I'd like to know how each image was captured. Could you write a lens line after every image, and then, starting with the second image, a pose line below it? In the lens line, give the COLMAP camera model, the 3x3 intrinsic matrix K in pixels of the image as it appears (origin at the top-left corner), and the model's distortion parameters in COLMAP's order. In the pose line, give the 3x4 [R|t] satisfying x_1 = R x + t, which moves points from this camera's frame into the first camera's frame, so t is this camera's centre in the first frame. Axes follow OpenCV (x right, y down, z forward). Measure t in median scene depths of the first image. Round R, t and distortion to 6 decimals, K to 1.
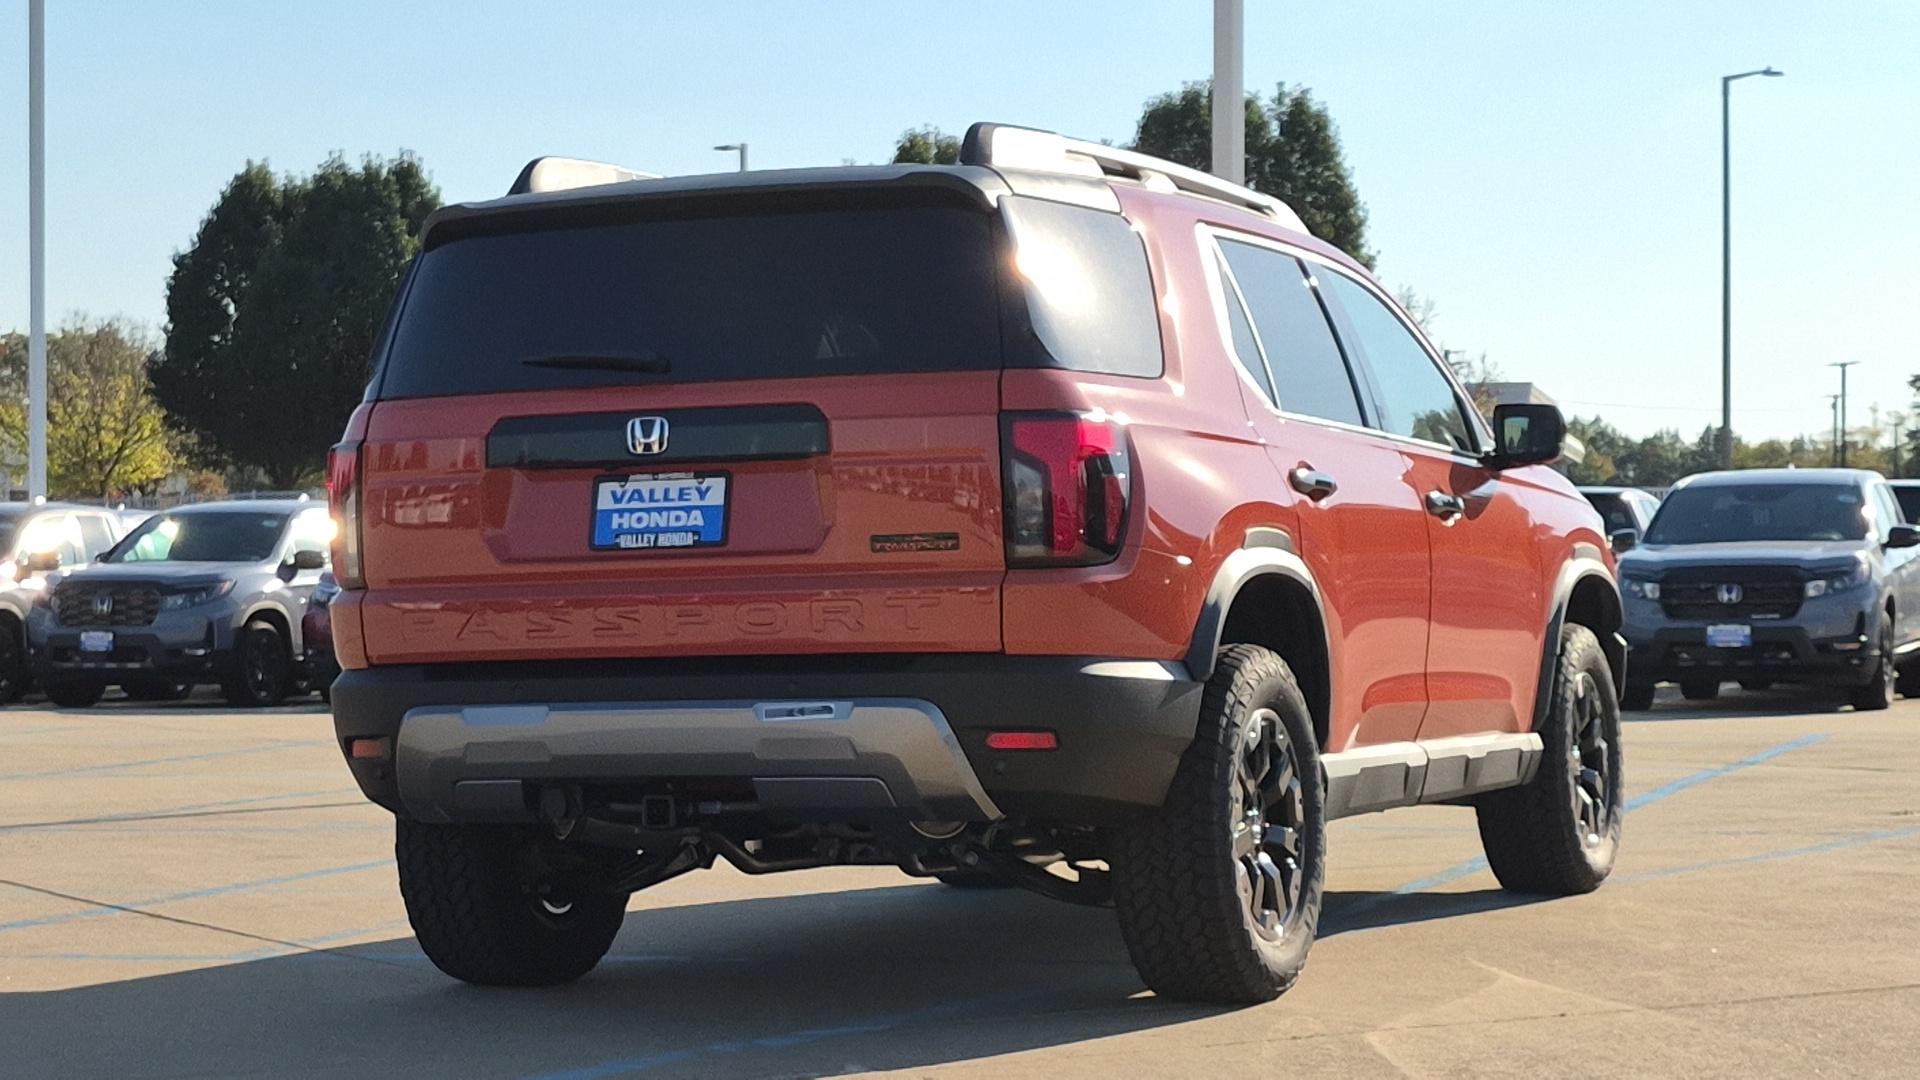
lens RADIAL K [[3630.4, 0, 963.4], [0, 3630.4, 547.8], [0, 0, 1]] dist [0.146036, 0.000000]
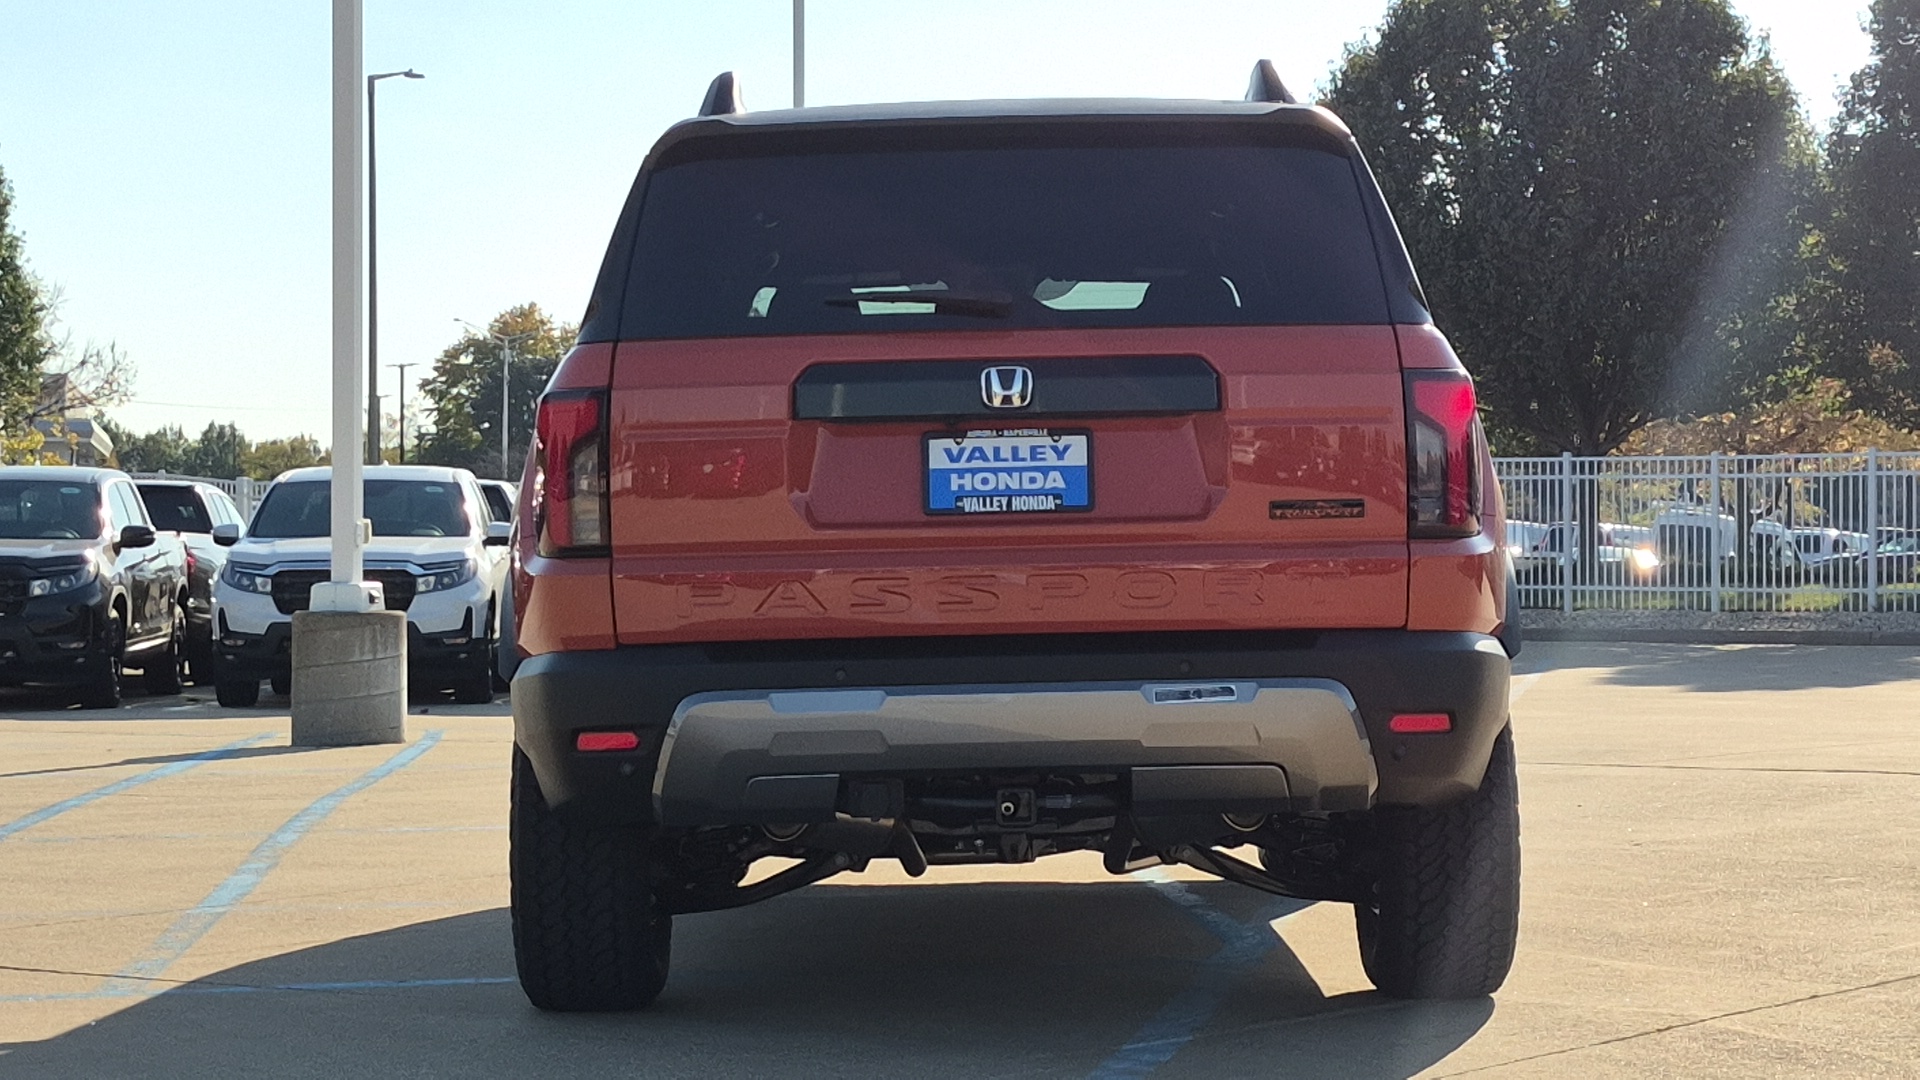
lens RADIAL K [[3630.4, 0, 960.6], [0, 3630.4, 547.2], [0, 0, 1]] dist [0.146036, 0.000000]
pose [[0.928811, 0.007080, 0.370487, -0.427032], [-0.007533, 0.999972, -0.000223, 0.008821], [-0.370478, -0.002583, 0.928838, 0.171855]]
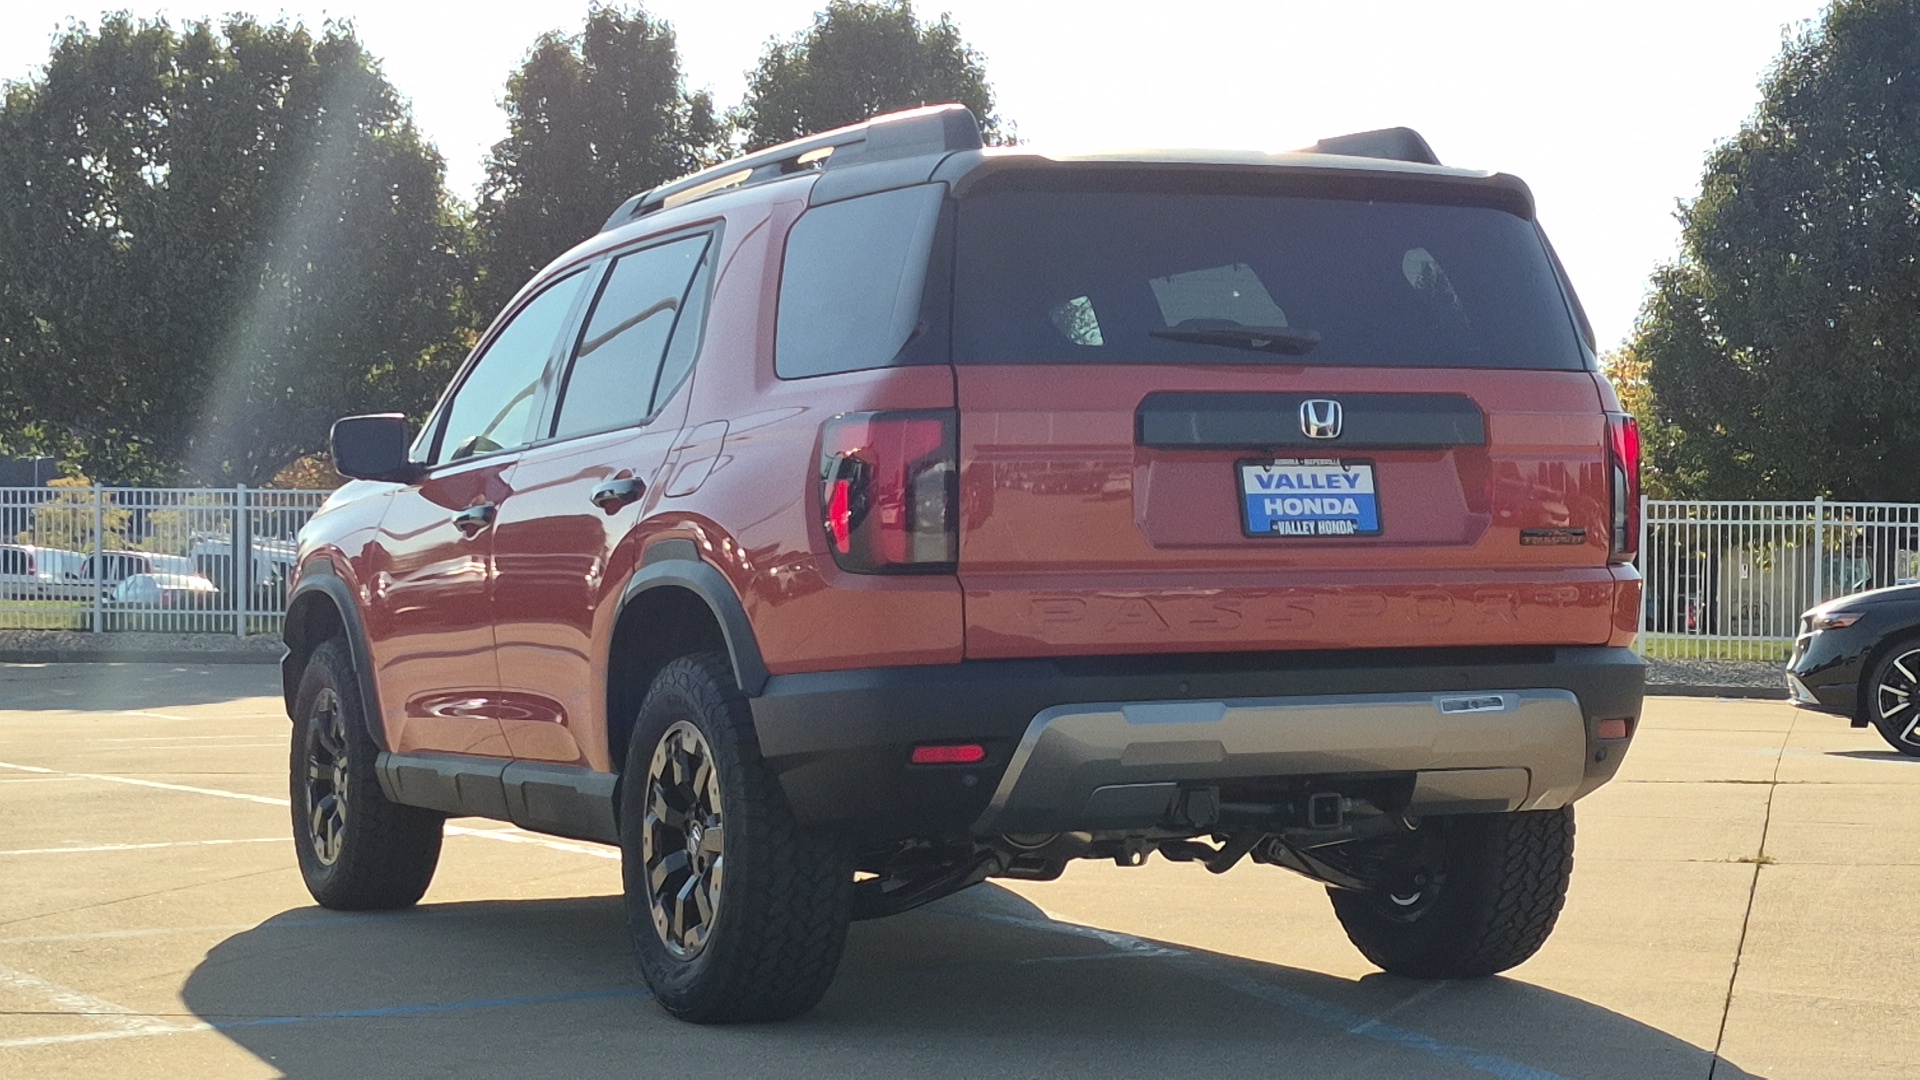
lens RADIAL K [[3413.9, 0, 961.1], [0, 3413.9, 528.1], [0, 0, 1]] dist [0.099252, 0.000000]
pose [[0.685097, 0.025009, 0.728022, -0.806119], [-0.015878, 0.999686, -0.019400, 0.016915], [-0.728278, 0.001731, 0.685279, 0.448202]]
